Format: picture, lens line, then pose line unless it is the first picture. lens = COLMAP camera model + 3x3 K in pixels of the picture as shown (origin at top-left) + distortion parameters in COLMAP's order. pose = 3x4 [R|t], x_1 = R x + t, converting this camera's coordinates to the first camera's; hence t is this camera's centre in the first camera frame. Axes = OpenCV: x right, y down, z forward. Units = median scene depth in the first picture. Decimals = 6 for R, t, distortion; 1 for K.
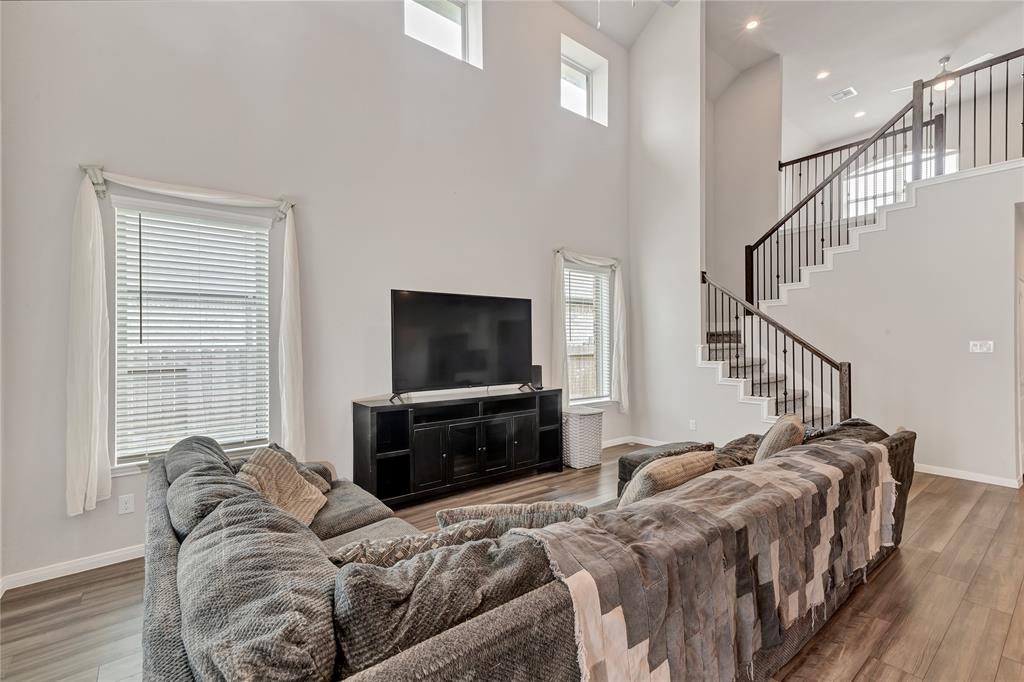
lens RADIAL K [[439.3, 0, 512.0], [0, 439.3, 341.0], [0, 0, 1]] dist [0.001796, 0.000157]
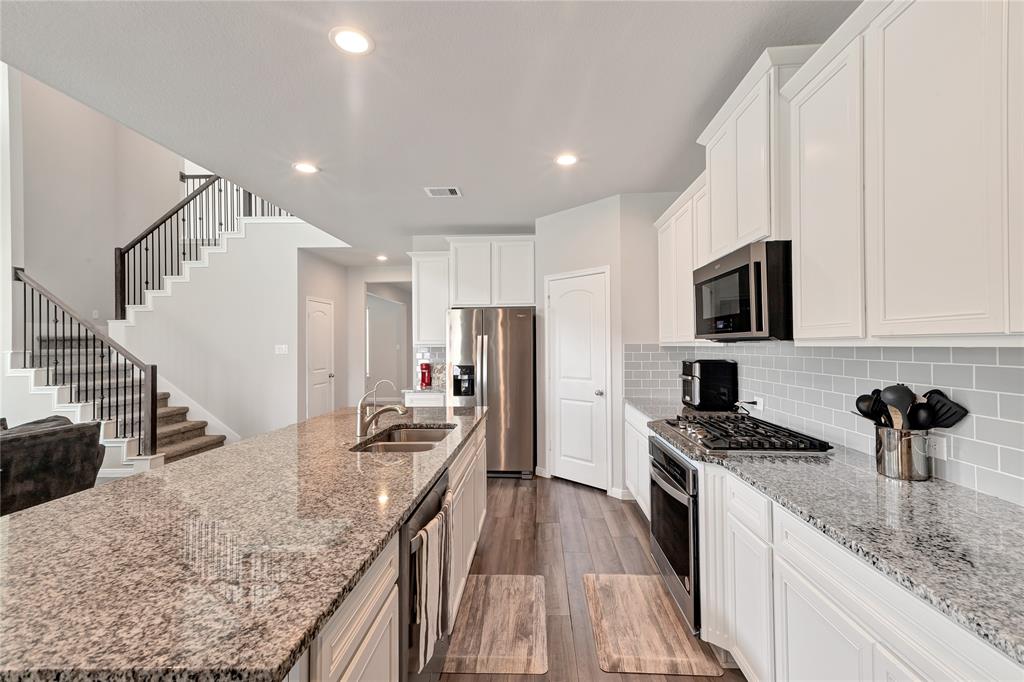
lens RADIAL K [[455.6, 0, 512.0], [0, 455.6, 341.0], [0, 0, 1]] dist [0.029405, 0.000228]
pose [[0.646797, 0.002867, 0.762656, 0.403377], [0.009058, 0.999894, -0.011441, 0.009610], [-0.762608, 0.014308, 0.646703, -0.418021]]
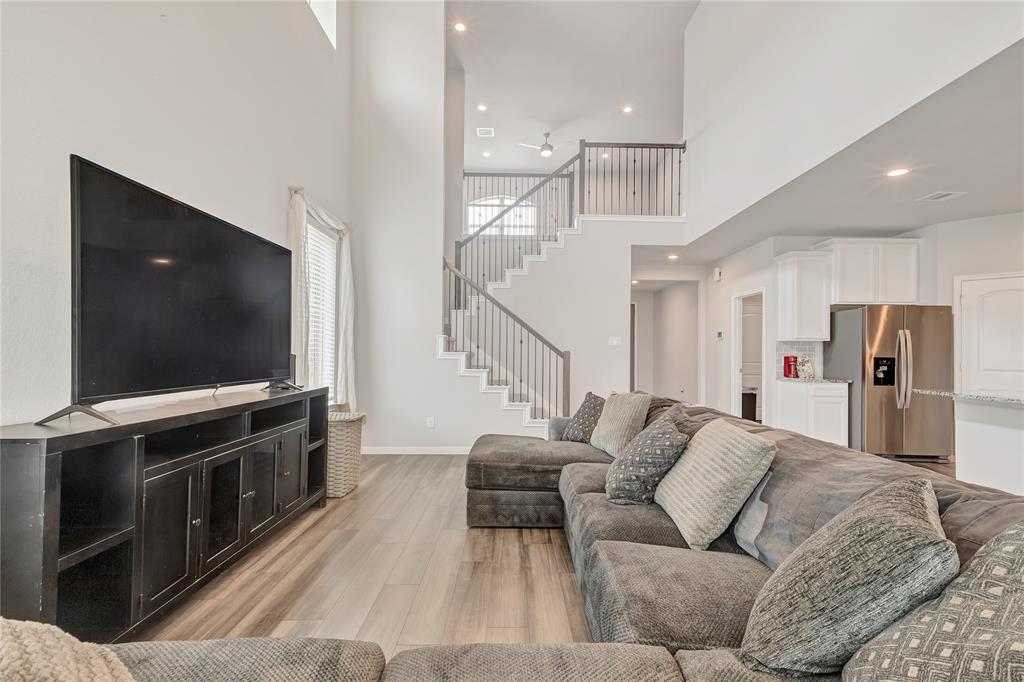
lens RADIAL K [[462.5, 0, 516.8], [0, 462.5, 345.5], [0, 0, 1]] dist [0.001799, 0.000315]
pose [[0.609864, 0.021069, 0.792226, -0.280368], [-0.013039, 0.999778, -0.016552, 0.050598], [-0.792399, -0.000235, 0.610003, 0.308460]]
